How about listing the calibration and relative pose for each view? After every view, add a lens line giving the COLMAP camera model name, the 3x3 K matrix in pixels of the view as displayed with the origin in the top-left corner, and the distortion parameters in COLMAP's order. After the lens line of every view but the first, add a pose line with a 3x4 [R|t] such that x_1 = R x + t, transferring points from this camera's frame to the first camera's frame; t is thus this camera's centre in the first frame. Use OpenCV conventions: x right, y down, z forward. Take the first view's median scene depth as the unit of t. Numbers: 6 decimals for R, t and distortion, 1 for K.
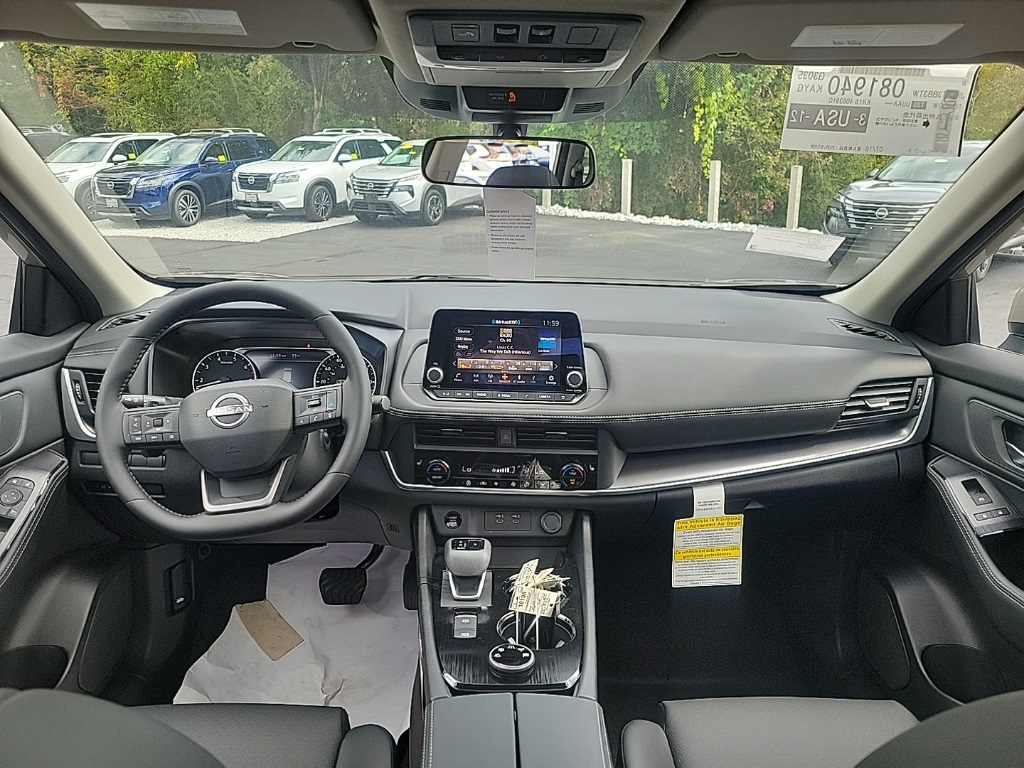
lens RADIAL K [[772.2, 0, 515.1], [0, 772.2, 388.2], [0, 0, 1]] dist [0.040155, -0.023663]
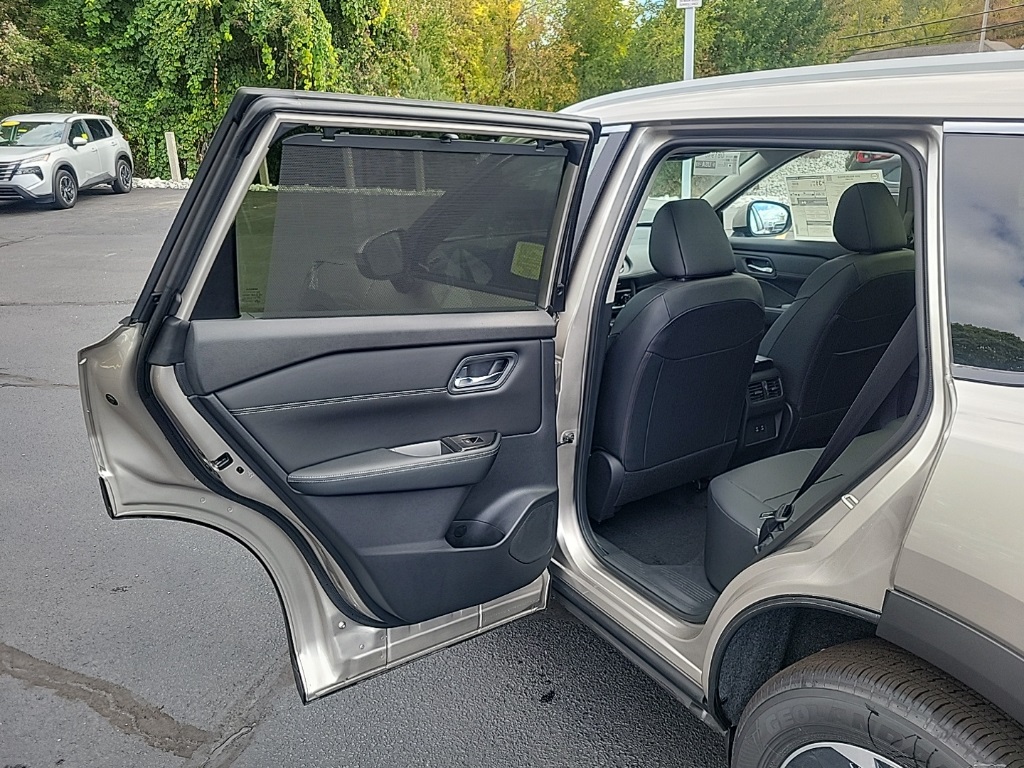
lens RADIAL K [[772.2, 0, 508.6], [0, 772.2, 382.7], [0, 0, 1]] dist [0.040155, -0.023663]
pose [[0.867217, -0.179247, 0.464548, -1.395600], [0.161076, 0.983783, 0.078899, 0.108581], [-0.471157, 0.006405, 0.882026, -1.003372]]
